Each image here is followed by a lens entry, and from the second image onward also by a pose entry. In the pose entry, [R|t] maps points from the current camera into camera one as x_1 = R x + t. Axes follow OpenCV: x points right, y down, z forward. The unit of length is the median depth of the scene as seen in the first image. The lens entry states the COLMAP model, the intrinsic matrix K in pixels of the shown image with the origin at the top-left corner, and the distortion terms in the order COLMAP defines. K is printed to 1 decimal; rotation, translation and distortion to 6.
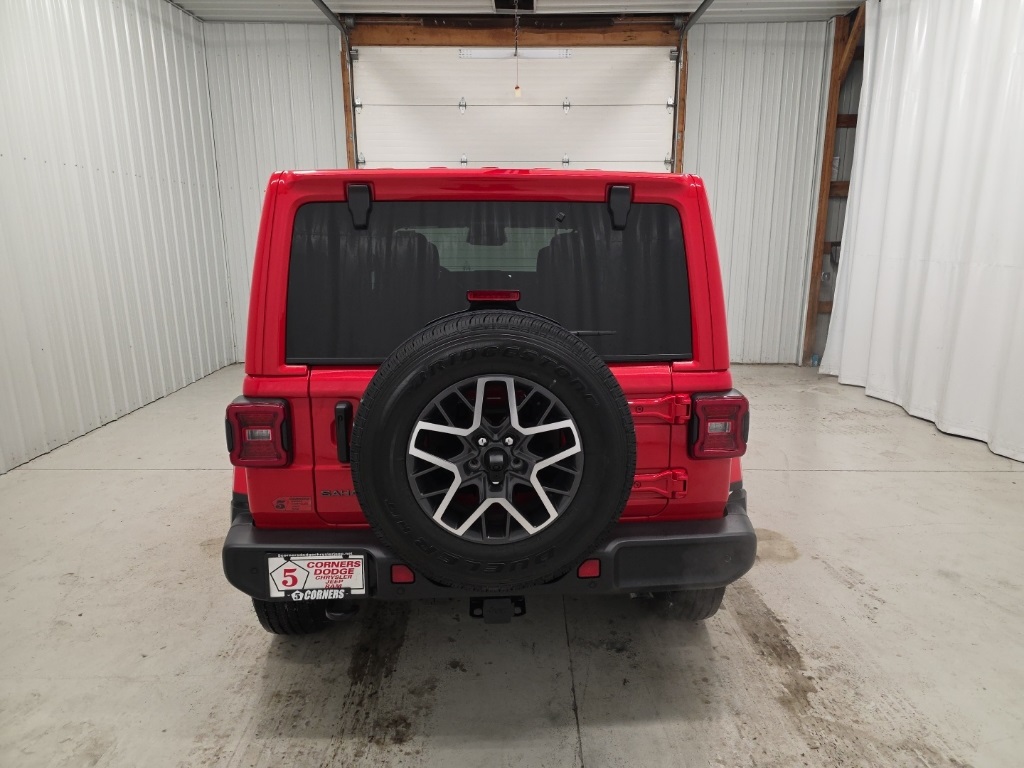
lens RADIAL K [[692.3, 0, 529.3], [0, 692.3, 397.8], [0, 0, 1]] dist [0.046557, -0.035435]
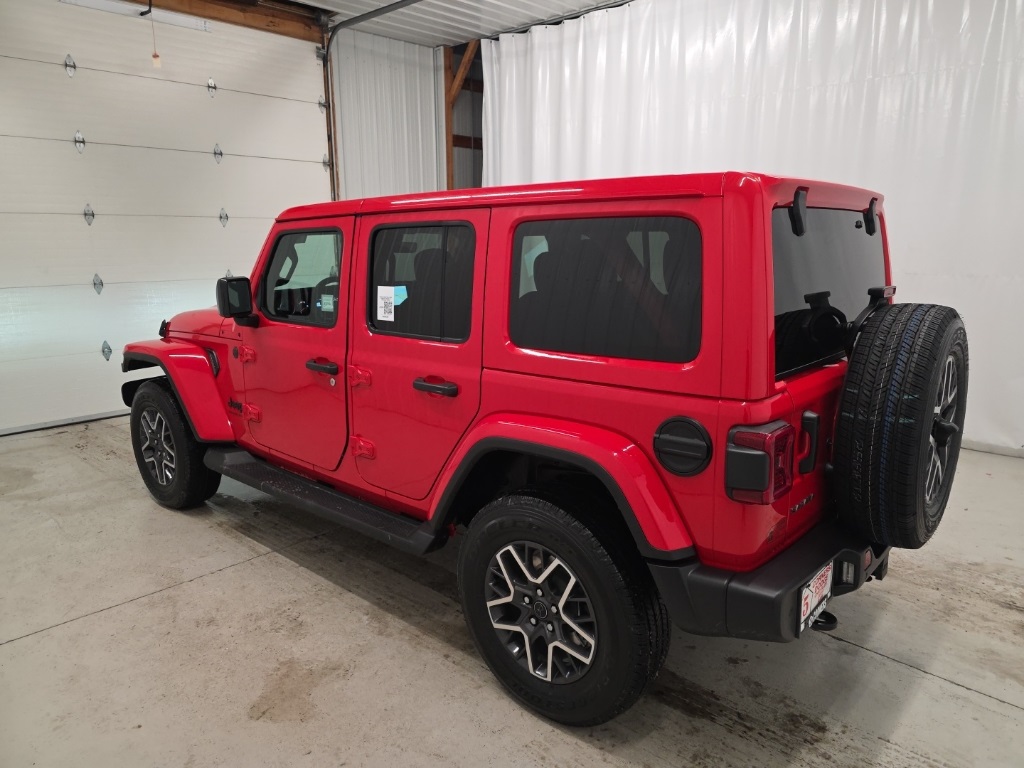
lens RADIAL K [[692.3, 0, 535.8], [0, 692.3, 388.8], [0, 0, 1]] dist [0.046557, -0.035435]
pose [[0.683880, -0.157968, 0.712288, -0.970028], [0.170369, 0.983865, 0.054622, -0.114442], [-0.709424, 0.083997, 0.699759, 0.454845]]
